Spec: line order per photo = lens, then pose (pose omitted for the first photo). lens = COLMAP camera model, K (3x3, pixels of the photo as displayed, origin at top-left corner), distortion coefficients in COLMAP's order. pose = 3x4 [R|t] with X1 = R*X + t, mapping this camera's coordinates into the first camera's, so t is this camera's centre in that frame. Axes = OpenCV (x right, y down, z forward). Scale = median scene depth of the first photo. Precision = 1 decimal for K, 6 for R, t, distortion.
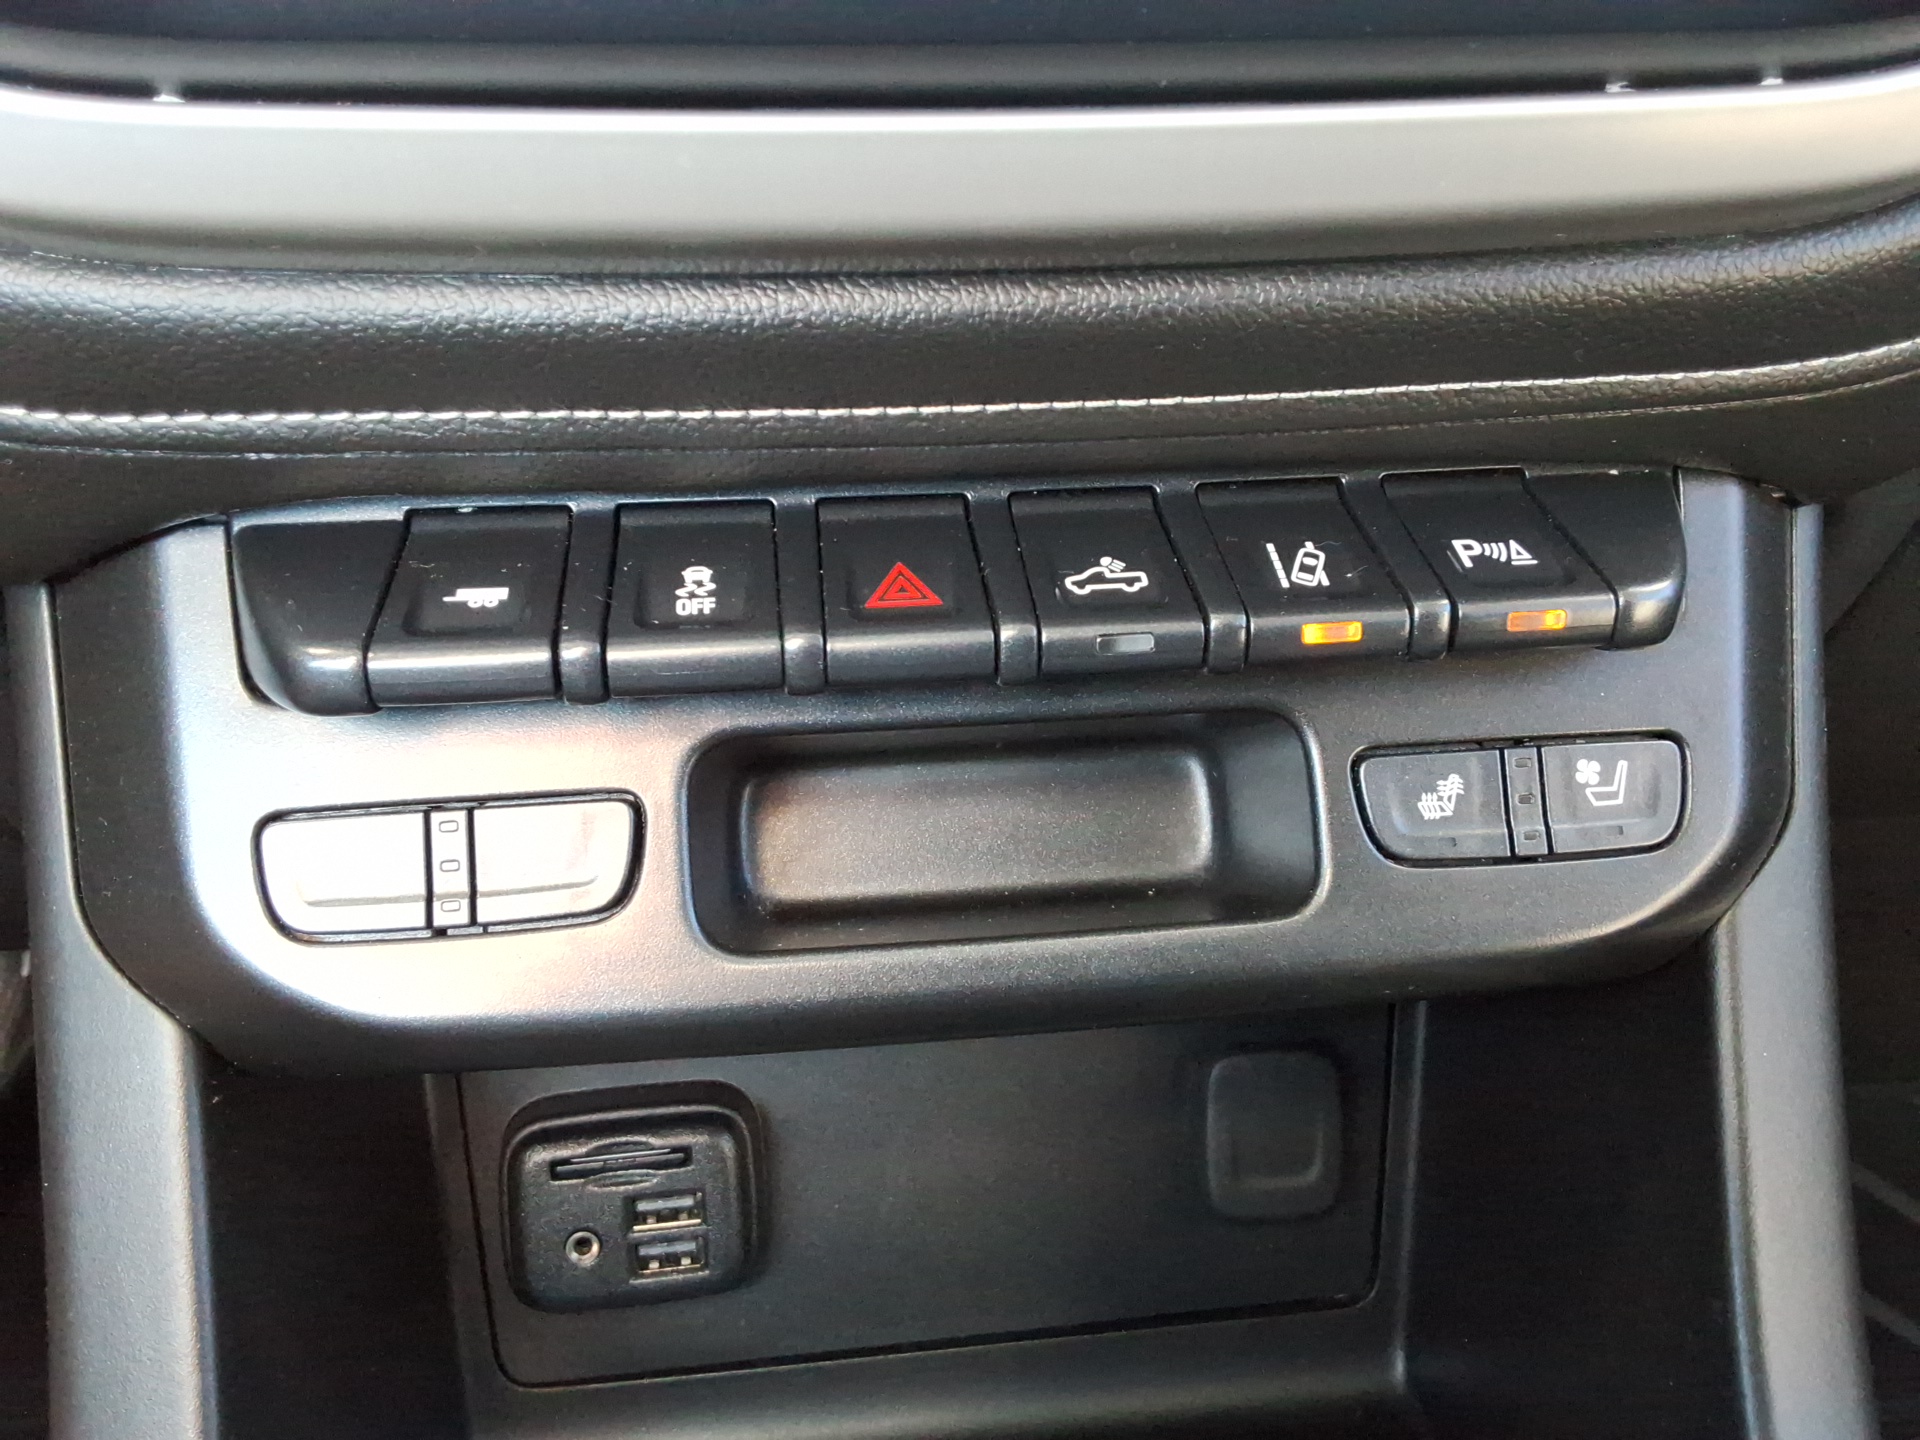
lens RADIAL K [[1547.3, 0, 985.0], [0, 1547.3, 717.0], [0, 0, 1]] dist [0.137768, -0.232343]
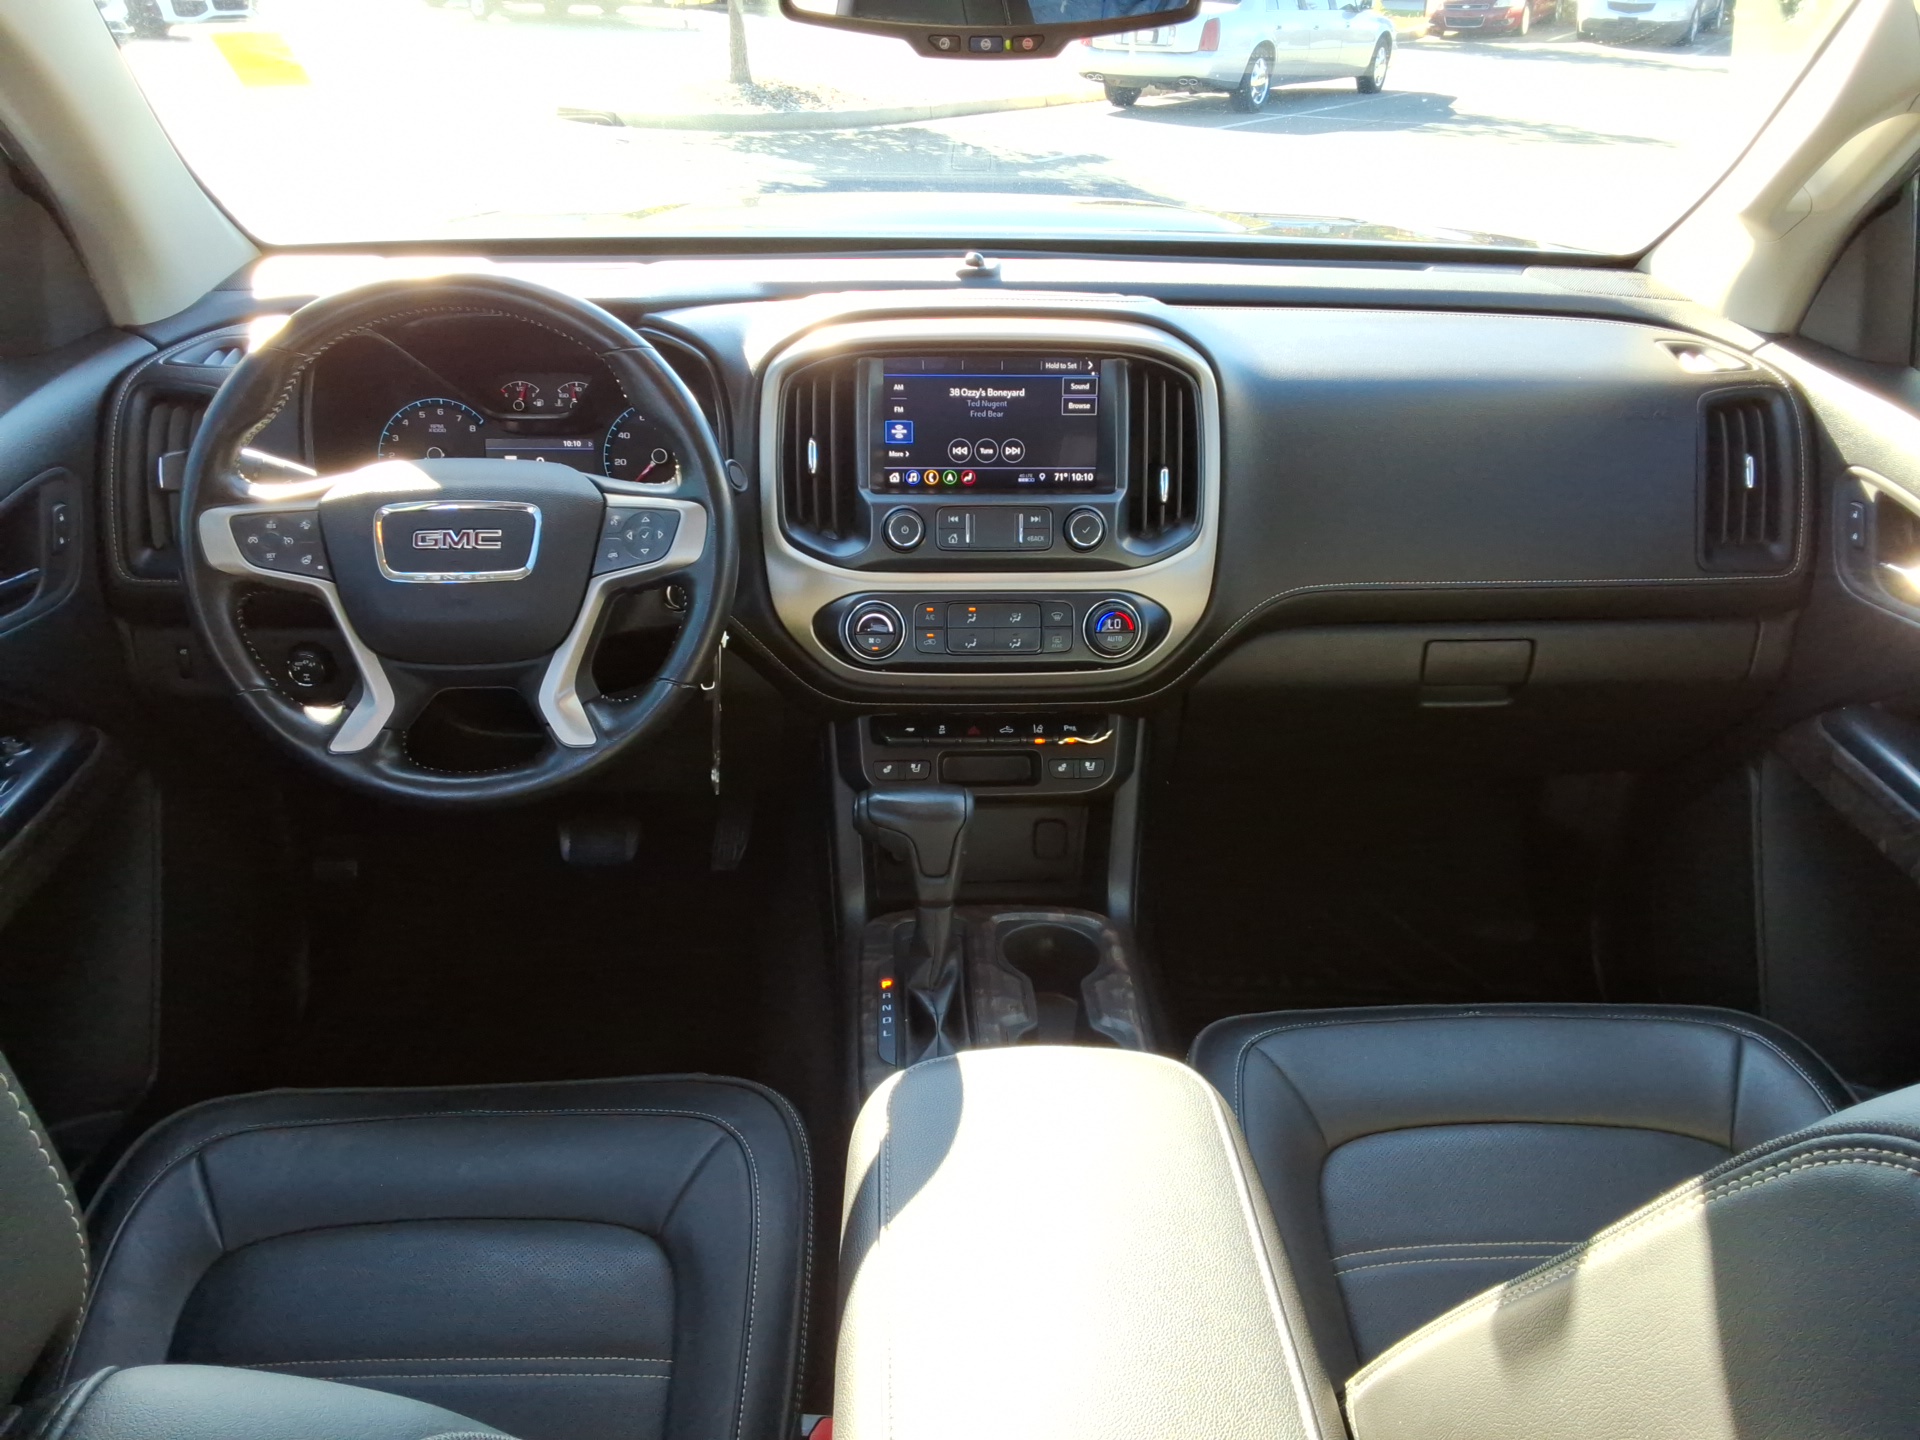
lens RADIAL K [[1547.3, 0, 985.0], [0, 1547.3, 717.0], [0, 0, 1]] dist [0.137768, -0.232343]
pose [[0.997362, 0.045925, -0.056217, 0.334008], [-0.044582, 0.998695, 0.024918, -0.288207], [0.057288, -0.022346, 0.998108, -5.149420]]
